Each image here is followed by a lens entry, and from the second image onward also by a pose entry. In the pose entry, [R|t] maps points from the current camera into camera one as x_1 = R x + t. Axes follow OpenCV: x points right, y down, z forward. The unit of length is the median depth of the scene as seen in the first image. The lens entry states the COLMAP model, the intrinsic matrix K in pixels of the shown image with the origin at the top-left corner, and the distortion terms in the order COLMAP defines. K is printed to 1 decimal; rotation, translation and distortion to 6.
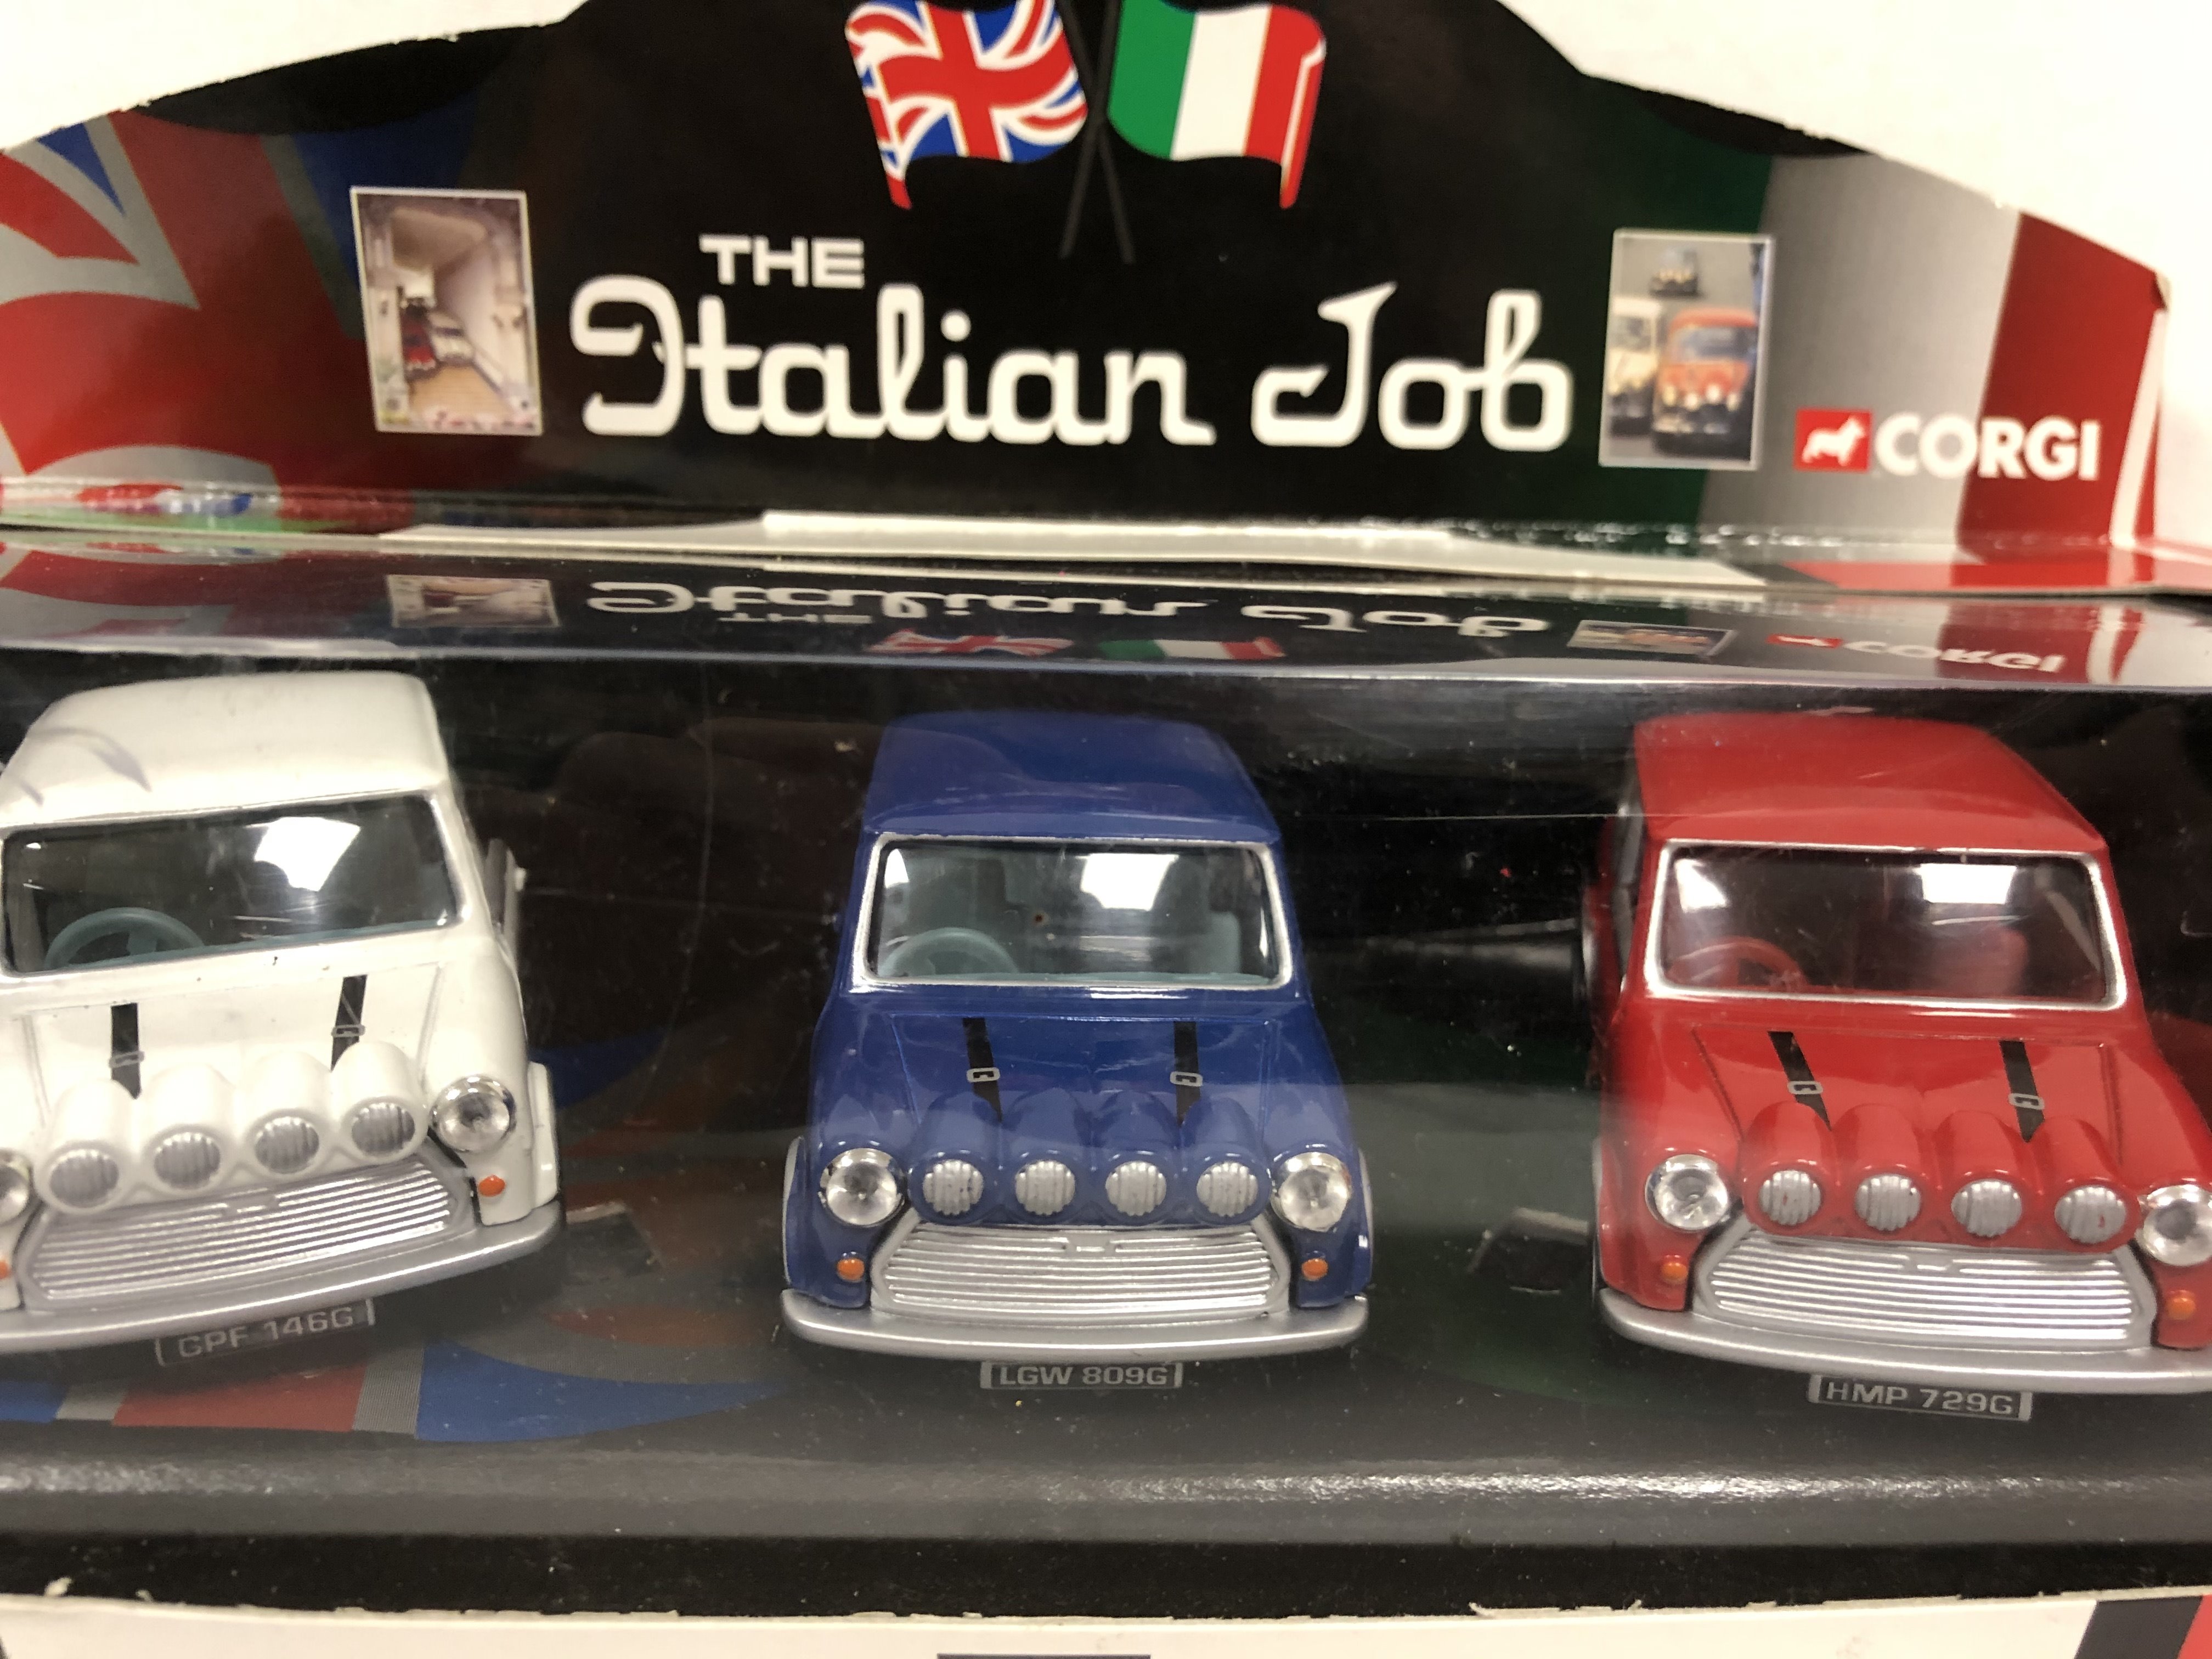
lens RADIAL K [[1768.1, 0, 1106.0], [0, 1768.1, 829.5], [0, 0, 1]] dist [-0.096501, 0.064809]
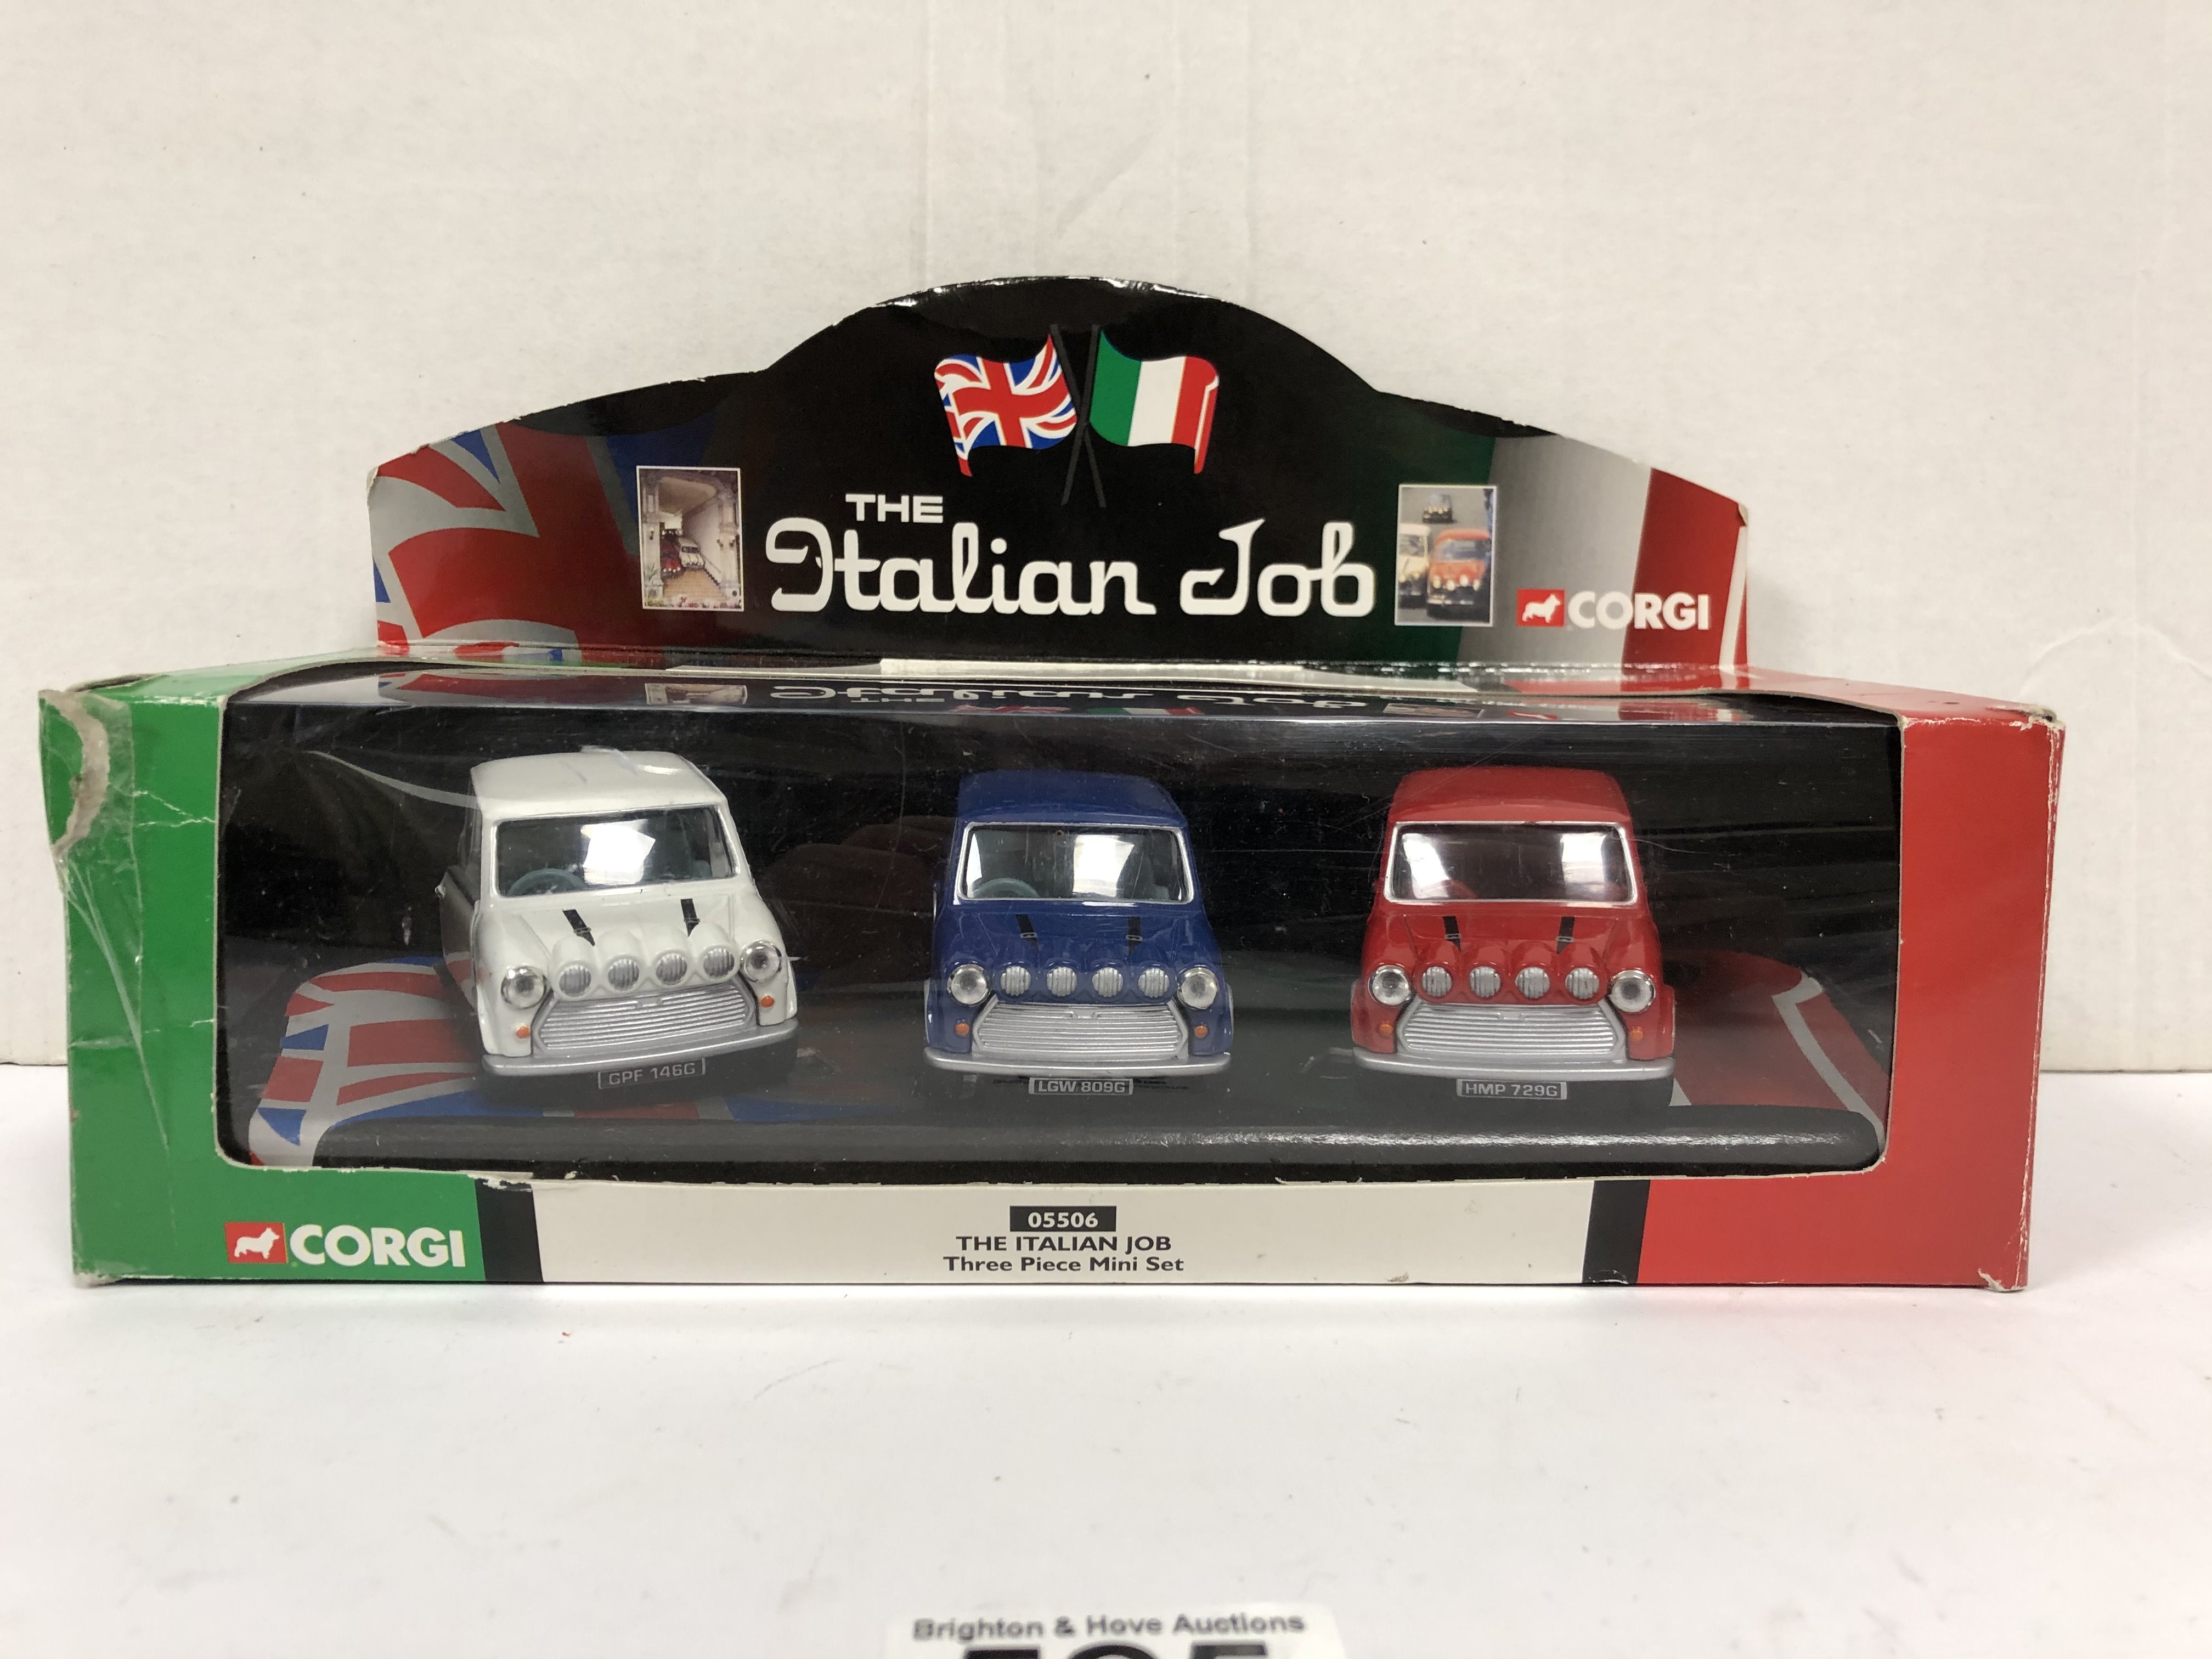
lens RADIAL K [[1768.1, 0, 1106.0], [0, 1768.1, 829.5], [0, 0, 1]] dist [-0.096501, 0.064809]
pose [[0.999949, -0.008535, 0.005359, 0.004101], [0.009004, 0.995478, -0.094563, 0.135834], [-0.004527, 0.094606, 0.995505, -0.623672]]
